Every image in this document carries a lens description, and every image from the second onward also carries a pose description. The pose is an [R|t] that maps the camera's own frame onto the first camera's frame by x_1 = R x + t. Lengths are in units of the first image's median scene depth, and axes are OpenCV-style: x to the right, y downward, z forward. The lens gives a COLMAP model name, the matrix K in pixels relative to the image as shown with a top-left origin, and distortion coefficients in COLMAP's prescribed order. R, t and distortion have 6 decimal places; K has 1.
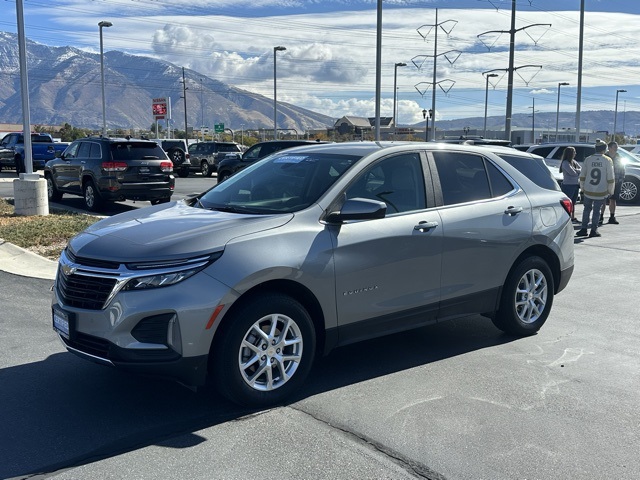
lens RADIAL K [[652.9, 0, 316.0], [0, 652.9, 238.0], [0, 0, 1]] dist [0.166101, -0.327724]
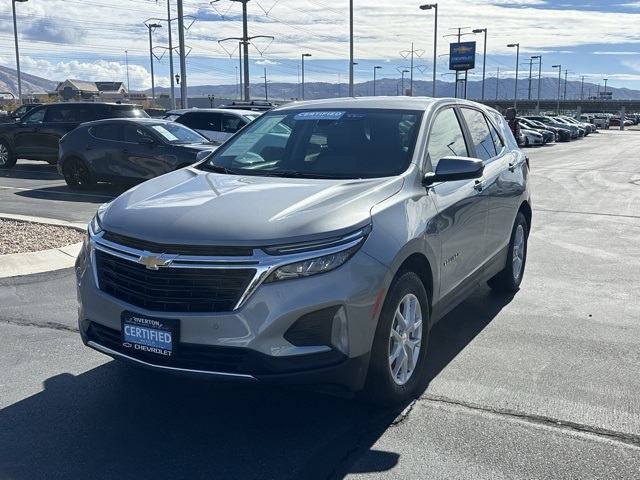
lens RADIAL K [[652.9, 0, 316.0], [0, 652.9, 238.0], [0, 0, 1]] dist [0.166101, -0.327724]
pose [[0.923542, -0.069924, 0.377069, -0.457290], [0.052168, 0.997004, 0.057111, -0.011368], [-0.379933, -0.033074, 0.924423, 0.241609]]
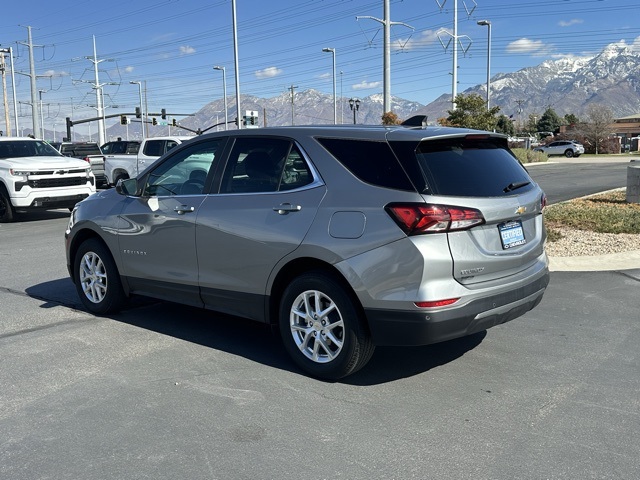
lens RADIAL K [[652.9, 0, 316.0], [0, 652.9, 238.0], [0, 0, 1]] dist [0.166101, -0.327724]
pose [[0.163509, 0.123981, -0.978720, 1.382236], [-0.104027, 0.988708, 0.107867, -0.121942], [0.981042, 0.084176, 0.174560, 1.146231]]
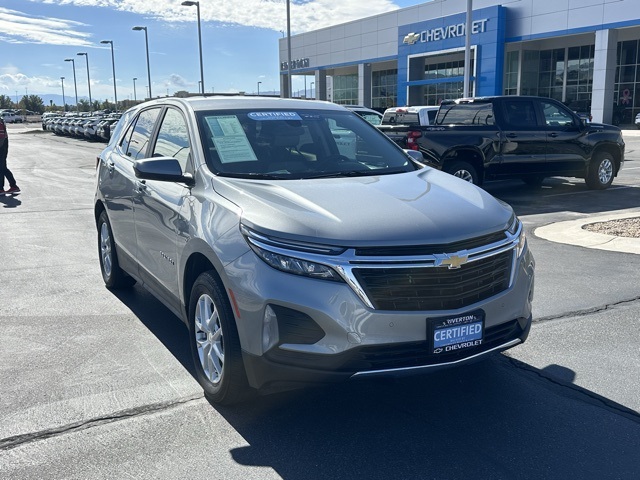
lens RADIAL K [[652.9, 0, 316.0], [0, 652.9, 238.0], [0, 0, 1]] dist [0.166101, -0.327724]
pose [[0.180748, -0.186427, 0.965699, -1.063105], [0.136857, 0.977086, 0.163009, -0.116130], [-0.973961, 0.102700, 0.202120, 0.947804]]
